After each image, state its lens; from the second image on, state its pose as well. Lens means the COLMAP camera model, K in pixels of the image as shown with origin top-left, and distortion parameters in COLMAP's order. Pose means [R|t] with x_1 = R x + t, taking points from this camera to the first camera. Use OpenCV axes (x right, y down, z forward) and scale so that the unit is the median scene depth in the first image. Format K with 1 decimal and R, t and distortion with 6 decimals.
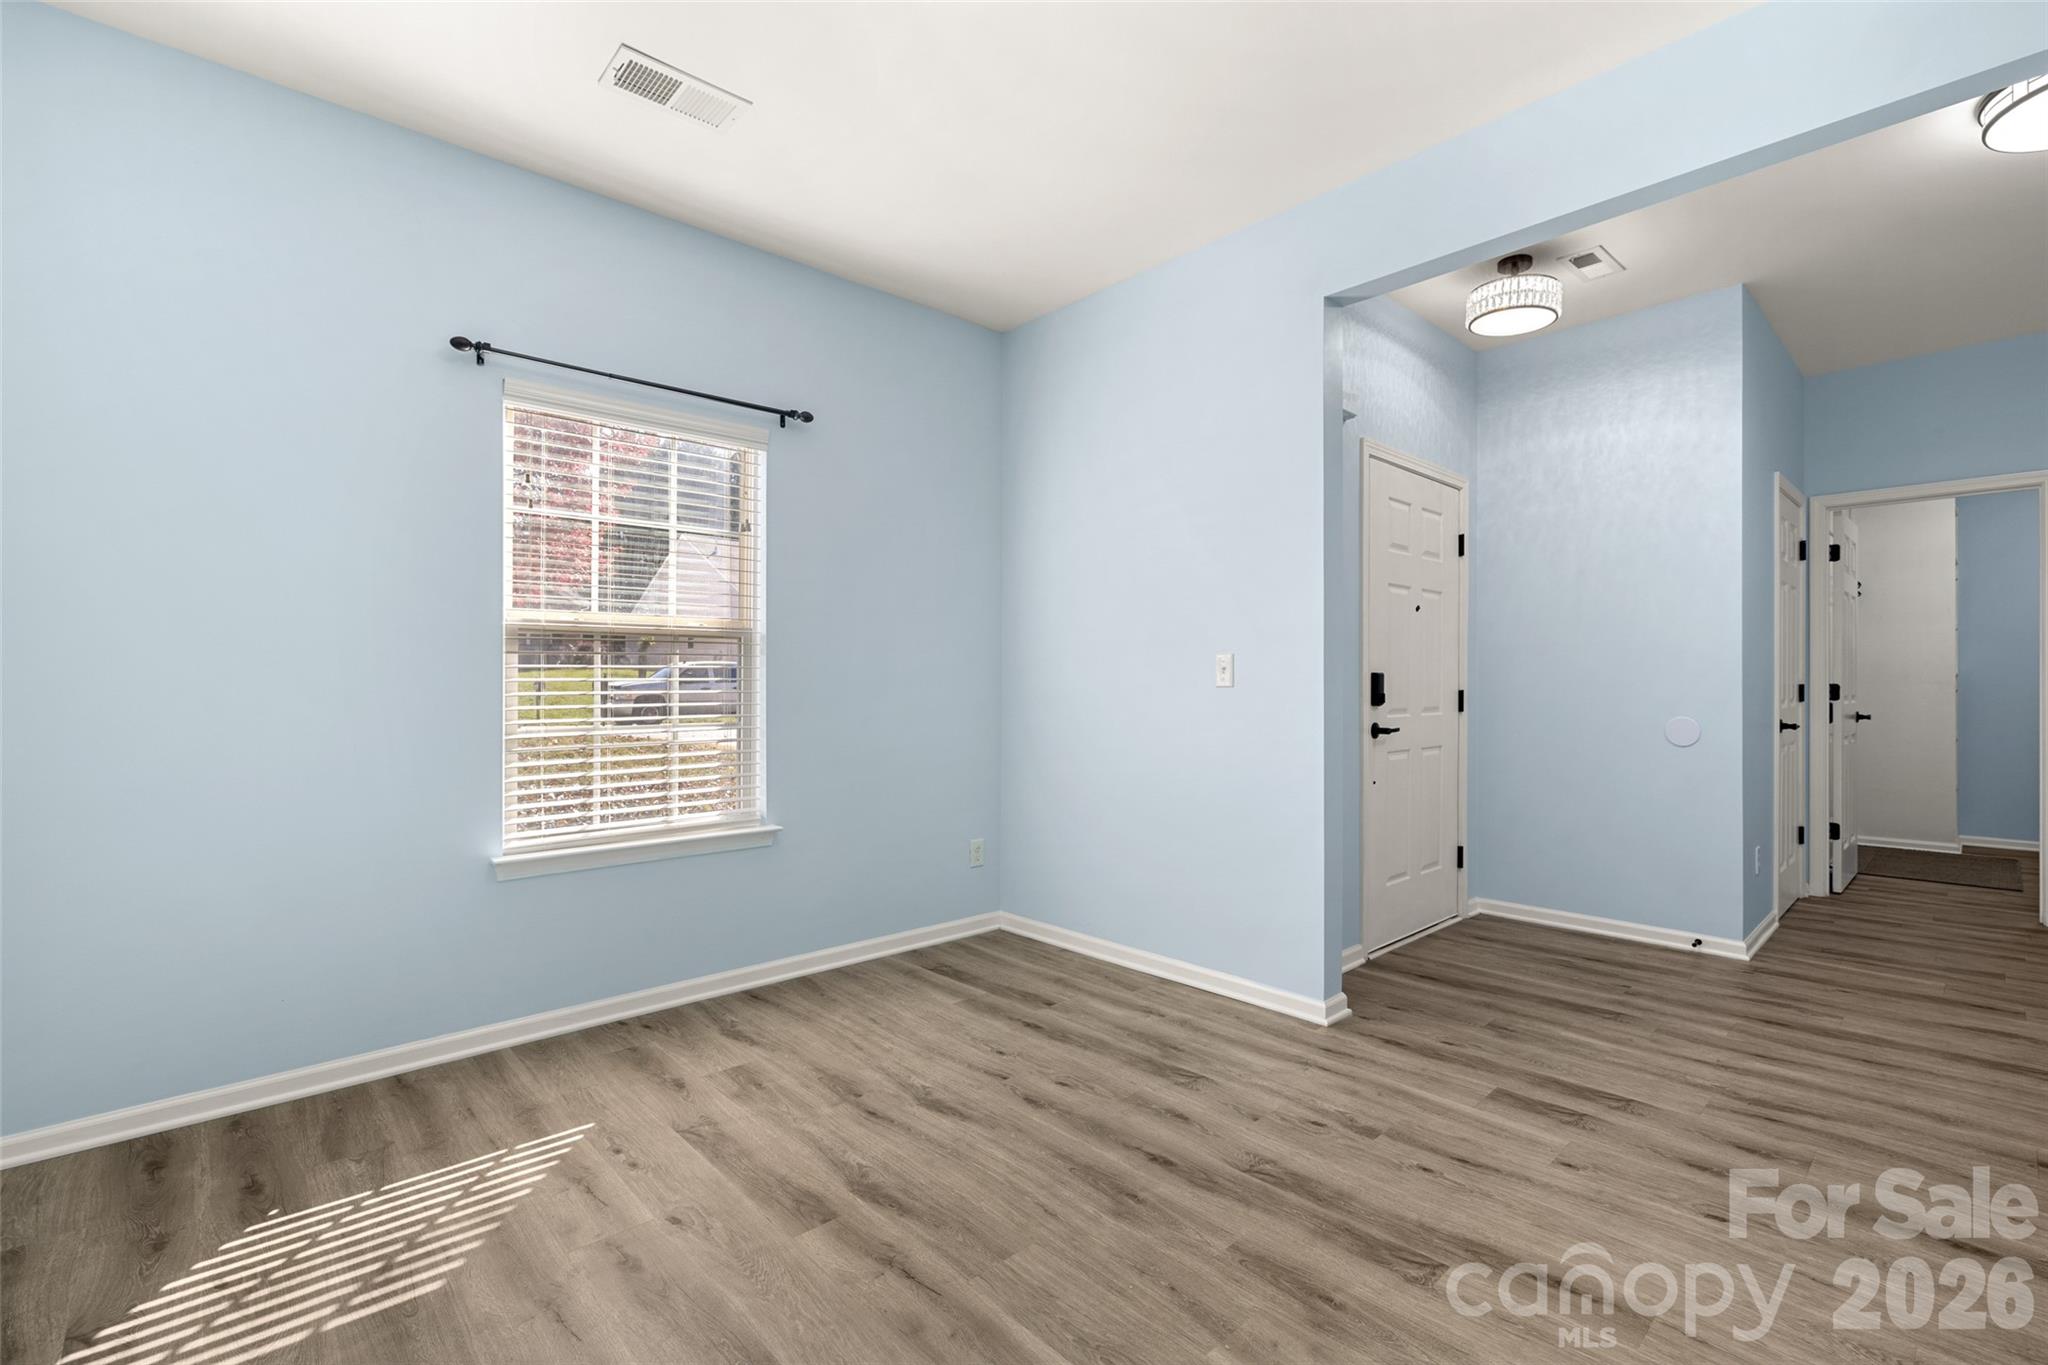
lens RADIAL K [[914.7, 0, 1026.4], [0, 914.7, 675.0], [0, 0, 1]] dist [-0.007295, 0.000999]
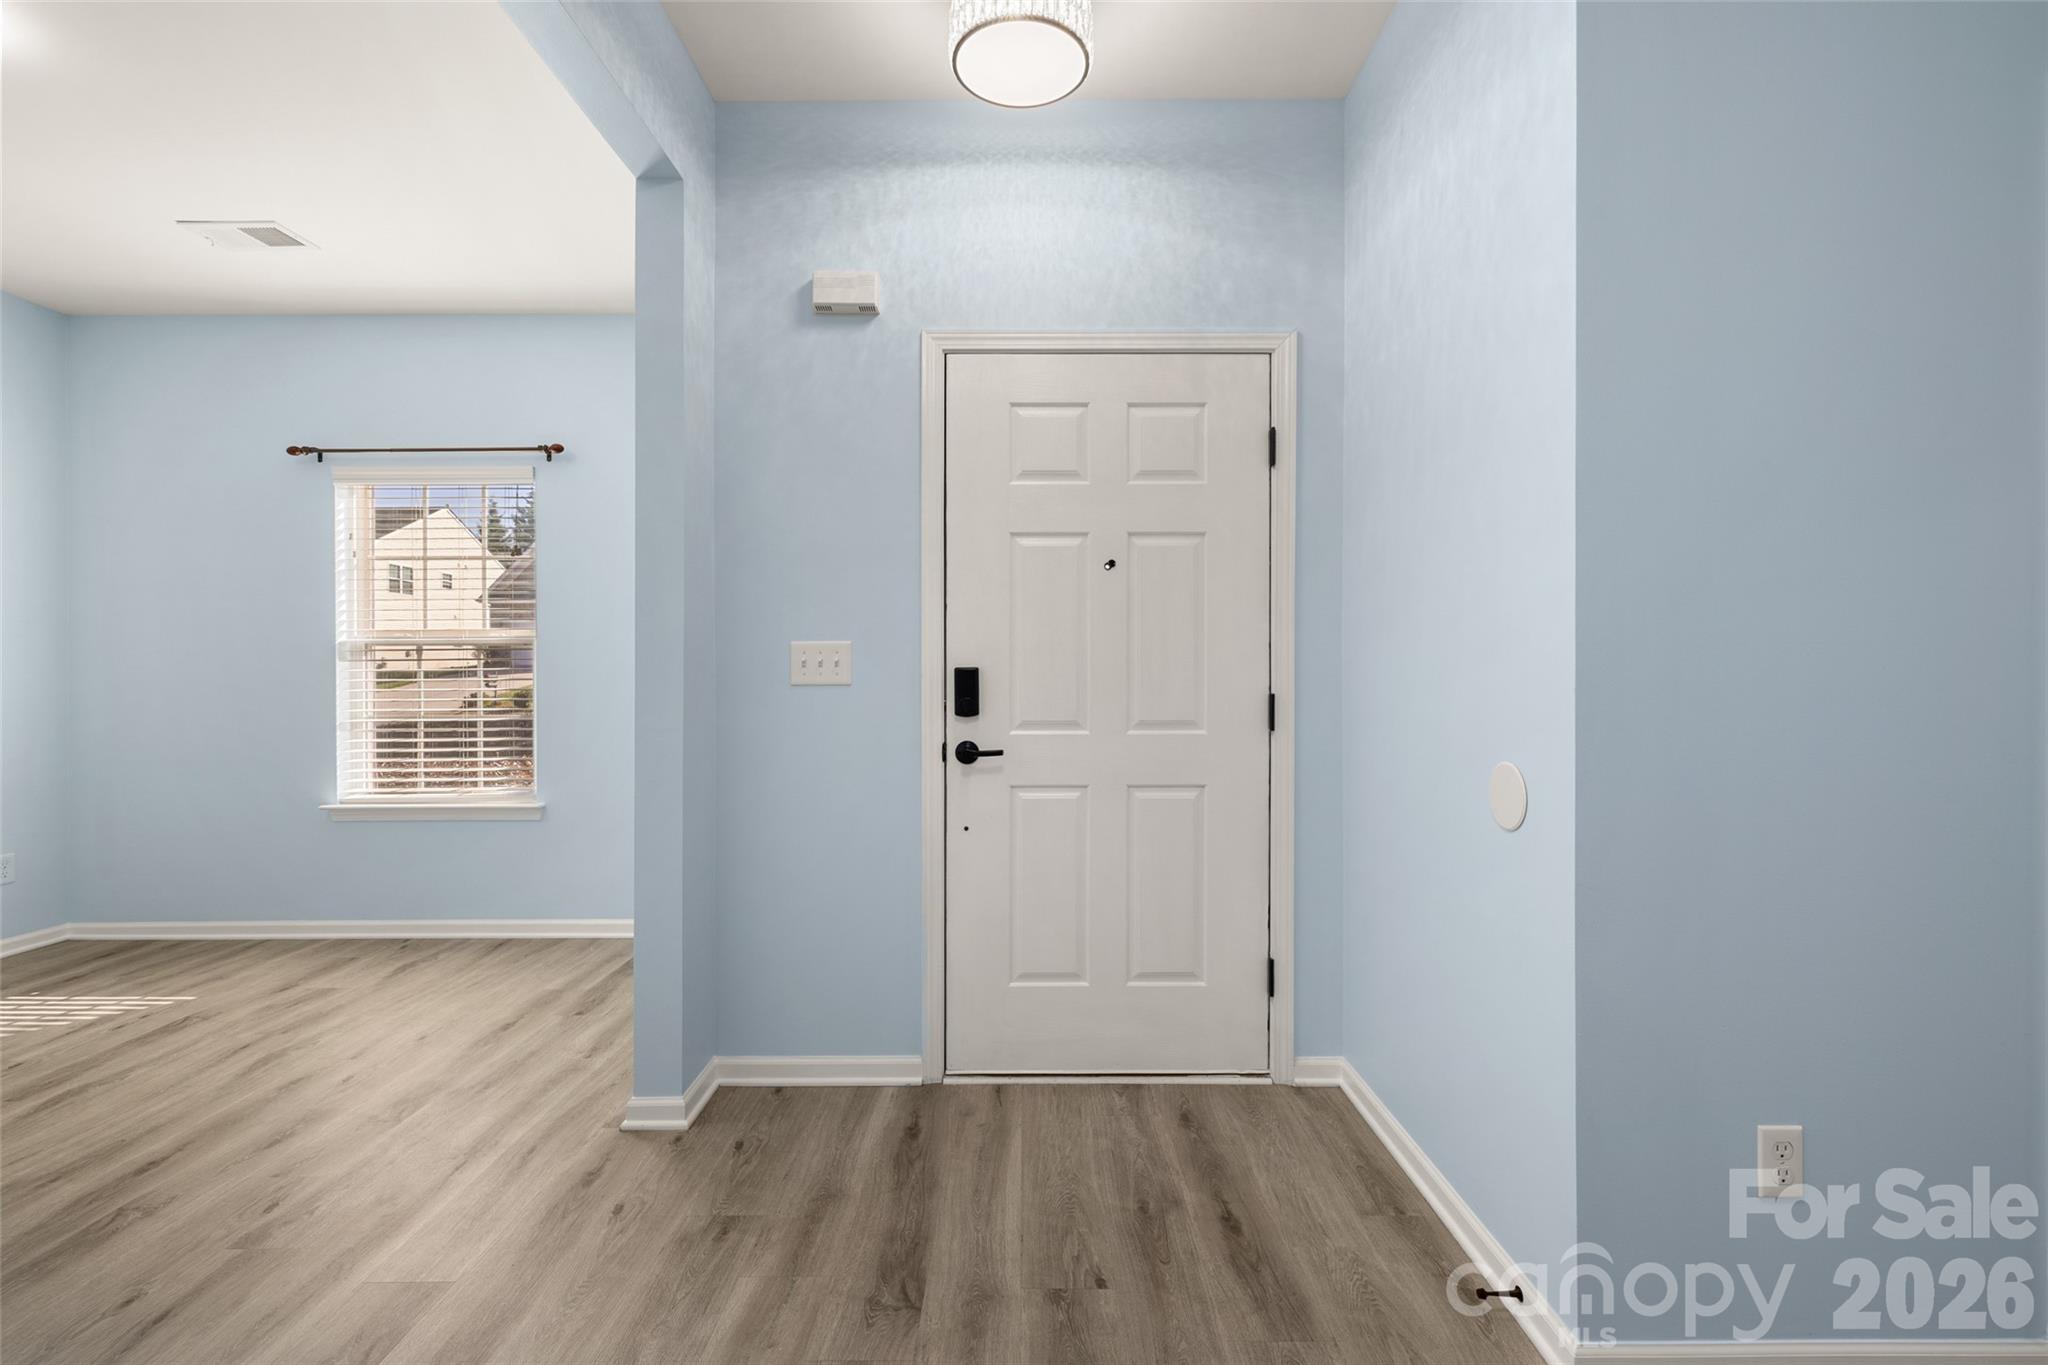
lens RADIAL K [[882.1, 0, 1025.7], [0, 882.1, 675.4], [0, 0, 1]] dist [0.011718, -0.000141]
pose [[0.722512, -0.003697, -0.691348, 1.044623], [0.009265, 0.999948, 0.004335, 0.001151], [0.691296, -0.009538, 0.722509, 0.665965]]
